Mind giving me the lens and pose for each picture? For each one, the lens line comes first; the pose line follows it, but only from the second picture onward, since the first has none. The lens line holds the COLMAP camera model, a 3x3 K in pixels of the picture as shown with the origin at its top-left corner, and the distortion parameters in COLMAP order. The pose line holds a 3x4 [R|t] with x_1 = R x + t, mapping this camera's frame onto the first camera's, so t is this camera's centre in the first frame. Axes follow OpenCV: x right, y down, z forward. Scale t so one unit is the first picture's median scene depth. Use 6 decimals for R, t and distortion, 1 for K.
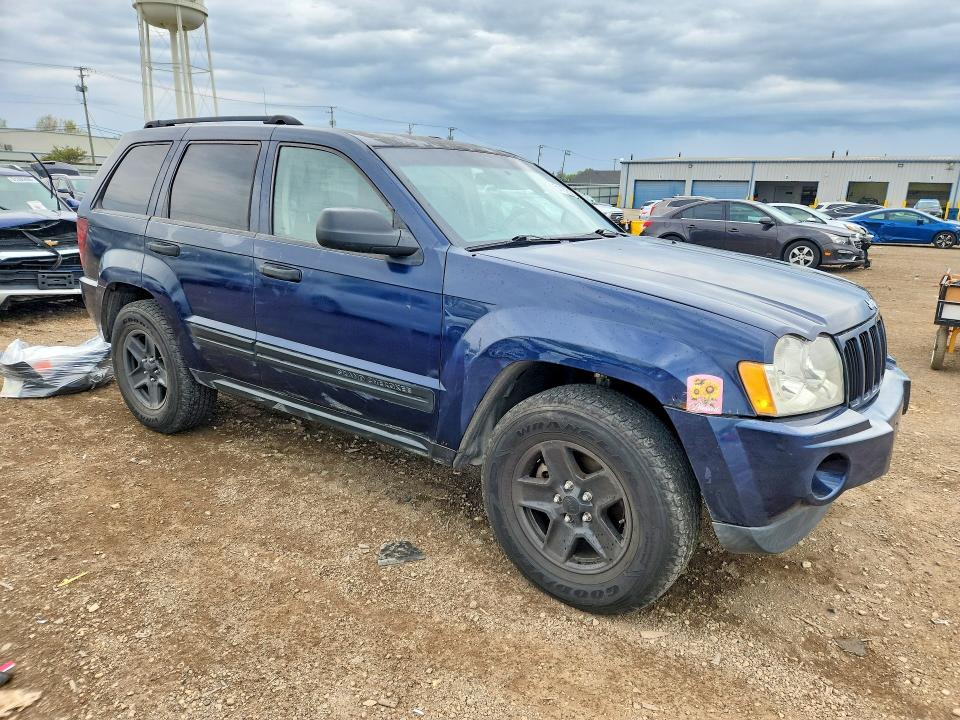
lens RADIAL K [[674.8, 0, 480.0], [0, 674.8, 360.0], [0, 0, 1]] dist [0.009169, 0.002207]
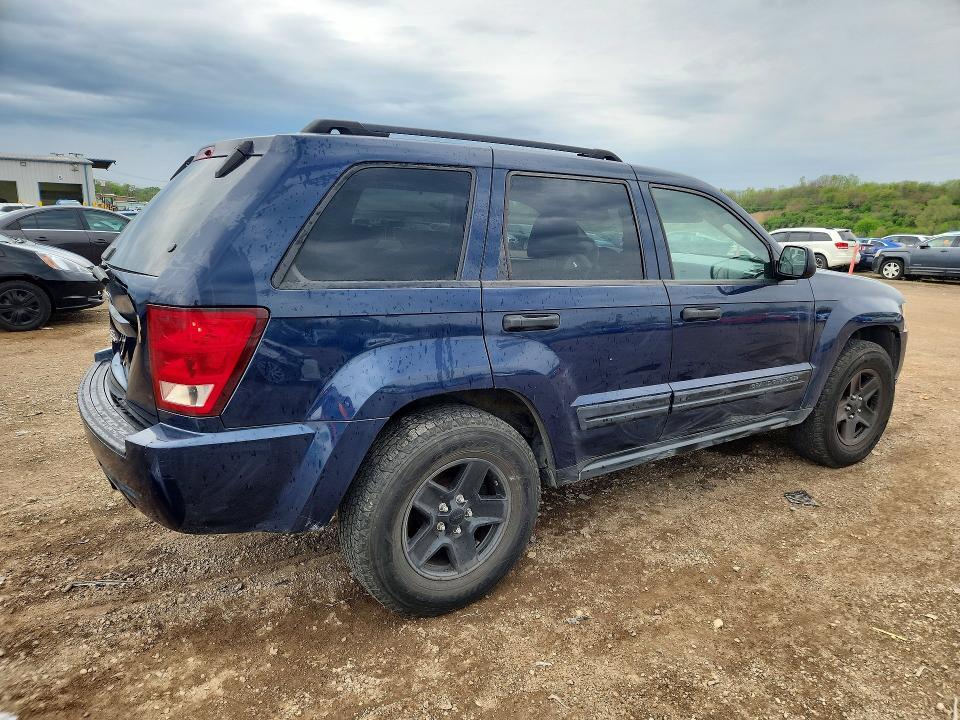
lens RADIAL K [[705.0, 0, 480.0], [0, 705.0, 360.0], [0, 0, 1]] dist [0.000193, 0.001159]
pose [[0.312794, -0.214019, 0.925395, -1.354523], [0.215427, 0.964879, 0.150333, -0.285098], [-0.925068, 0.152332, 0.347914, 0.924341]]
